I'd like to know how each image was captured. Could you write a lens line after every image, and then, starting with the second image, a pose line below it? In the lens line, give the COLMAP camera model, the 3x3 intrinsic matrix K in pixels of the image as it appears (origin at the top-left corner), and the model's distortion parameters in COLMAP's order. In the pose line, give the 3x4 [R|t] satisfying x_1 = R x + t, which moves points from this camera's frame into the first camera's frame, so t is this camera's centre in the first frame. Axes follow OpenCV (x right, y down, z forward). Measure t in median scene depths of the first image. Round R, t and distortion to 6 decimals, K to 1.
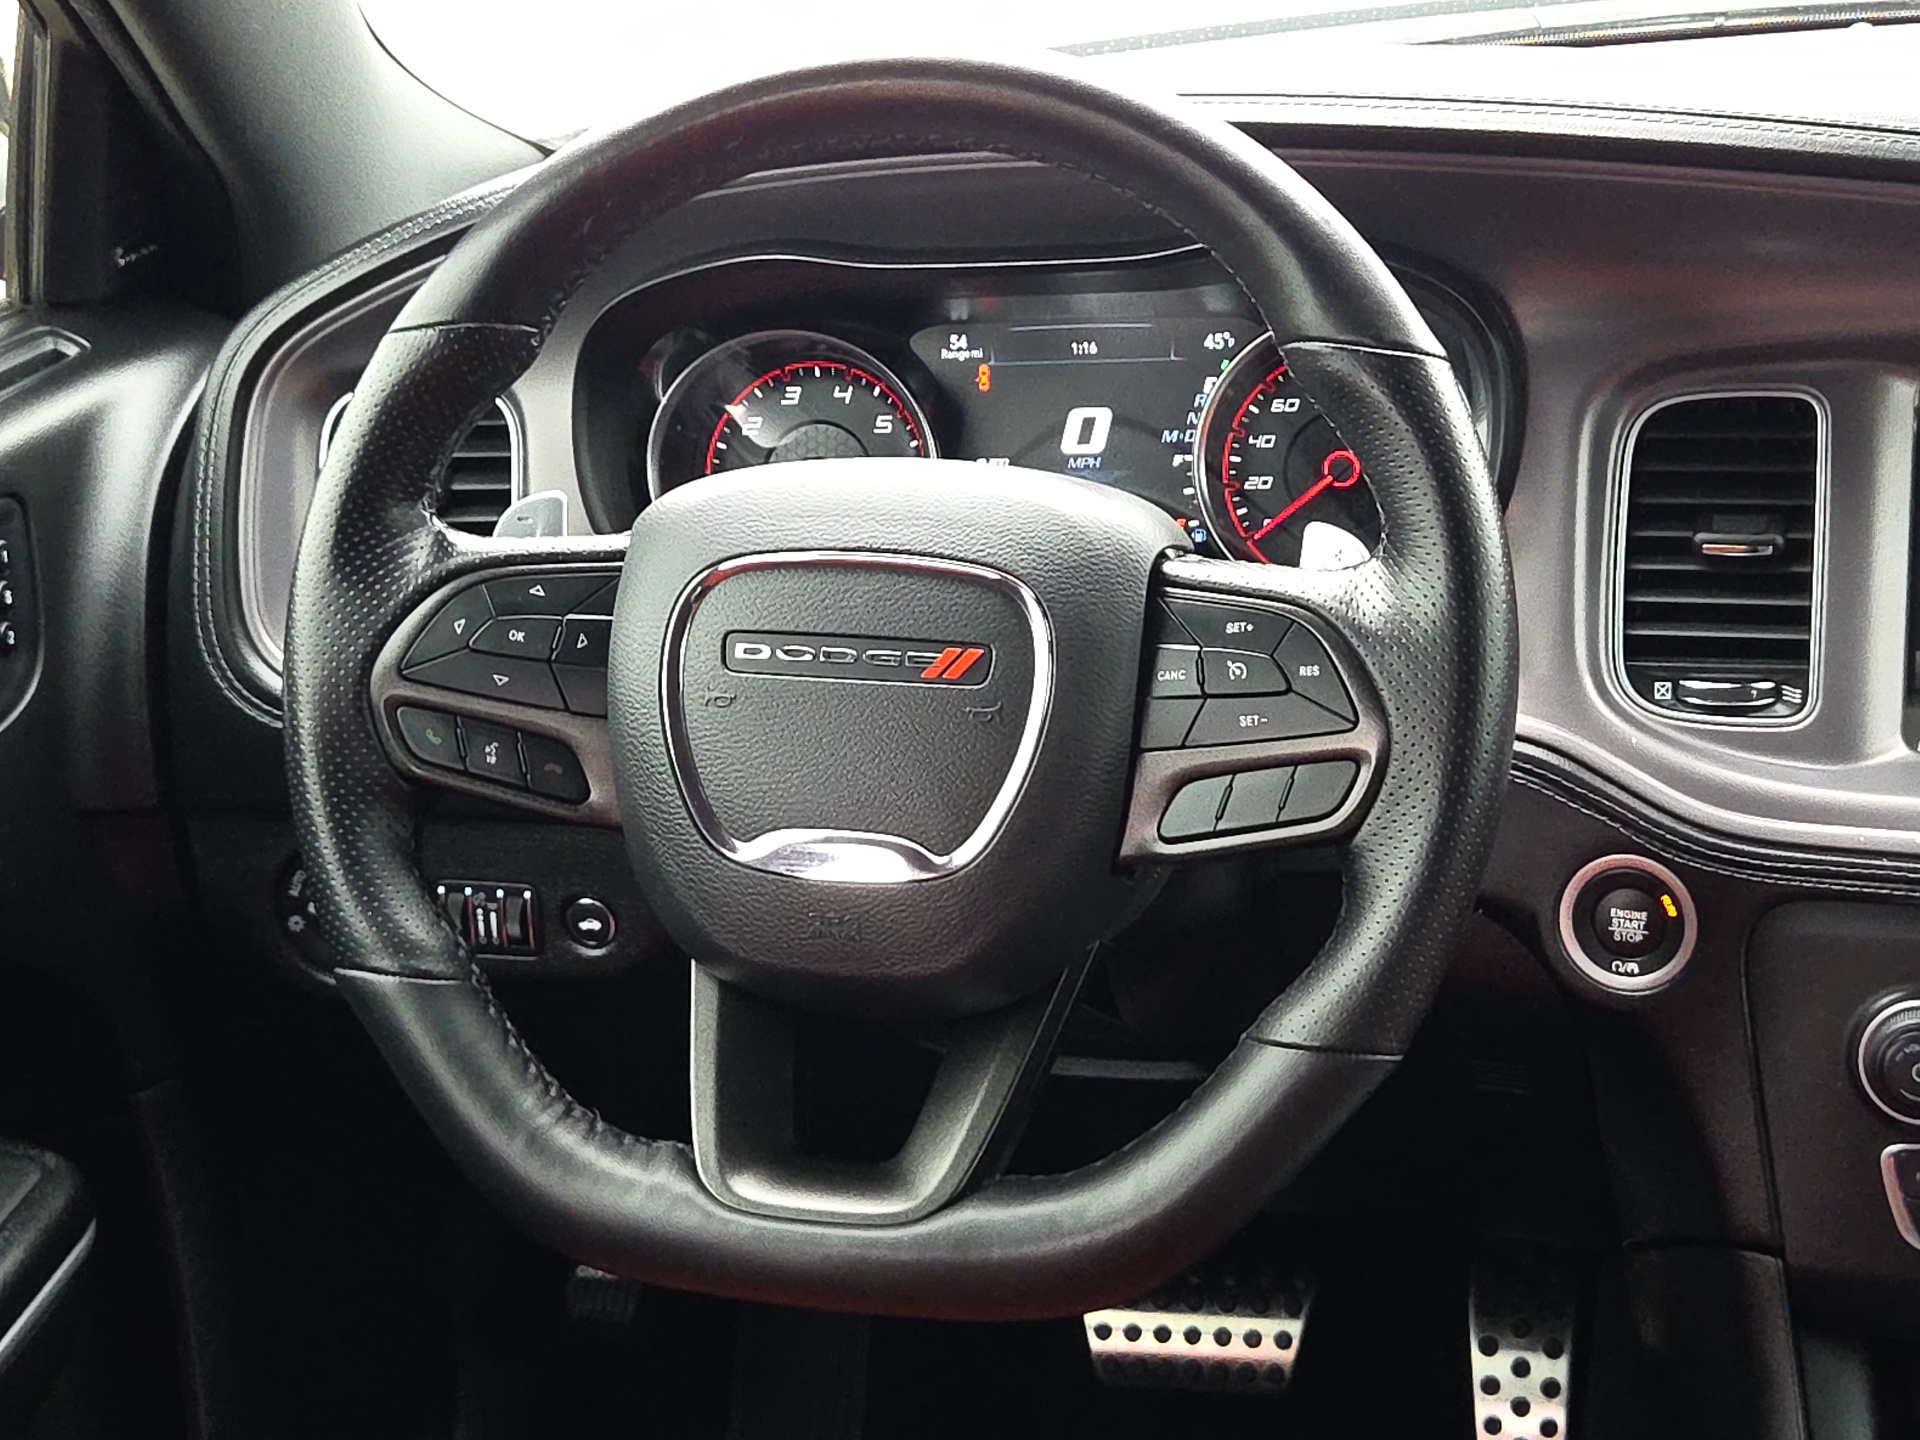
lens RADIAL K [[2634.1, 0, 960.0], [0, 2634.1, 720.0], [0, 0, 1]] dist [0.001071, -0.041587]
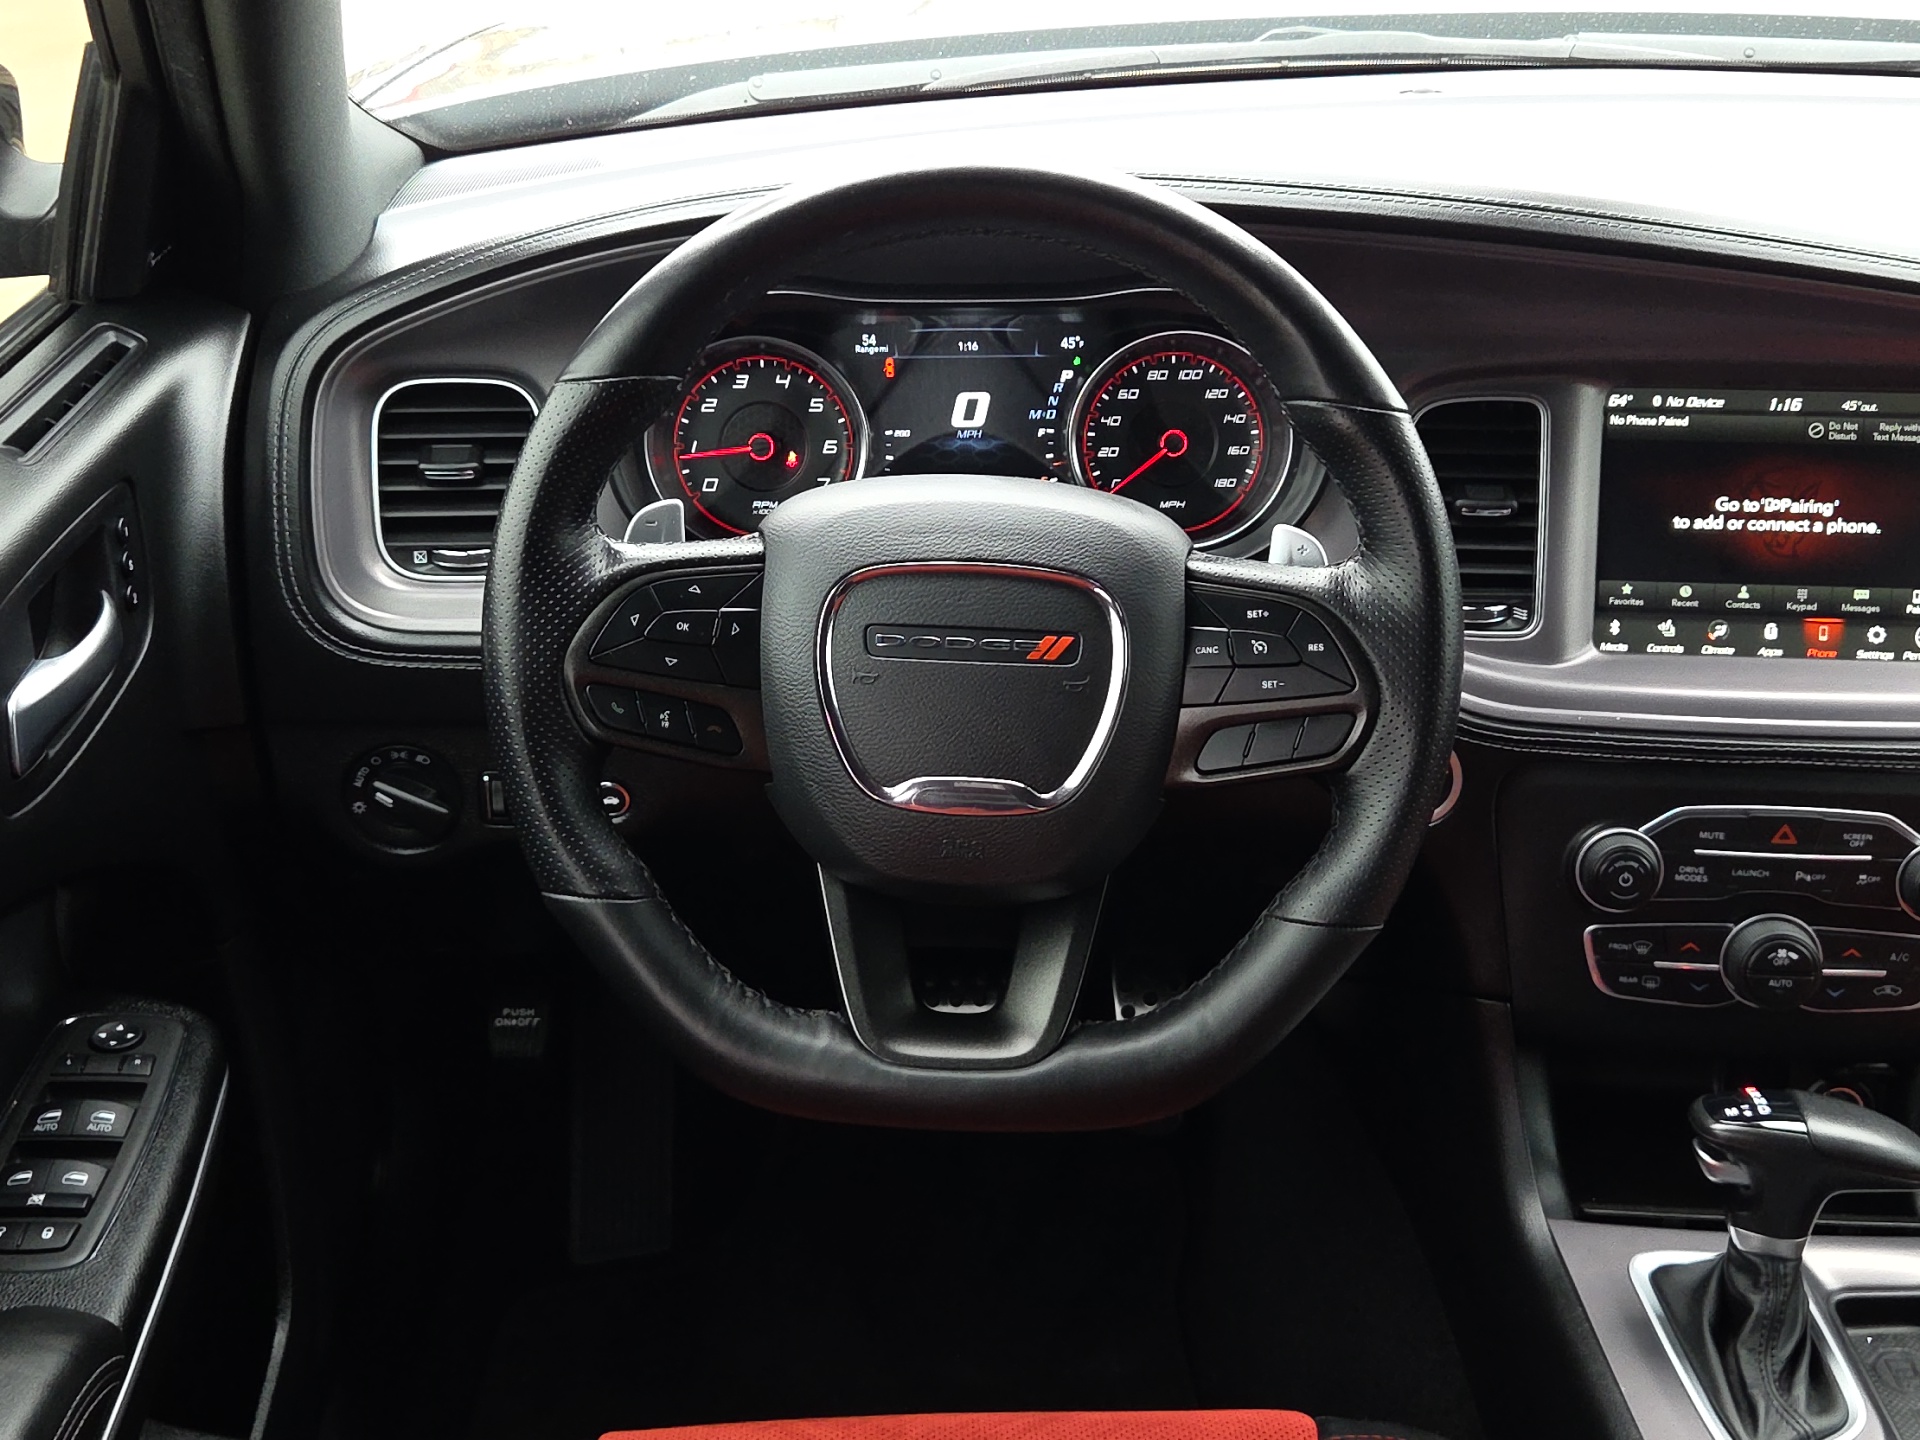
lens RADIAL K [[1901.2, 0, 960.0], [0, 1901.2, 720.0], [0, 0, 1]] dist [0.010769, 0.003269]
pose [[0.974198, -0.043967, 0.221373, -0.212882], [0.018703, 0.993195, 0.114953, -0.078691], [-0.224920, -0.107847, 0.968390, 0.072124]]
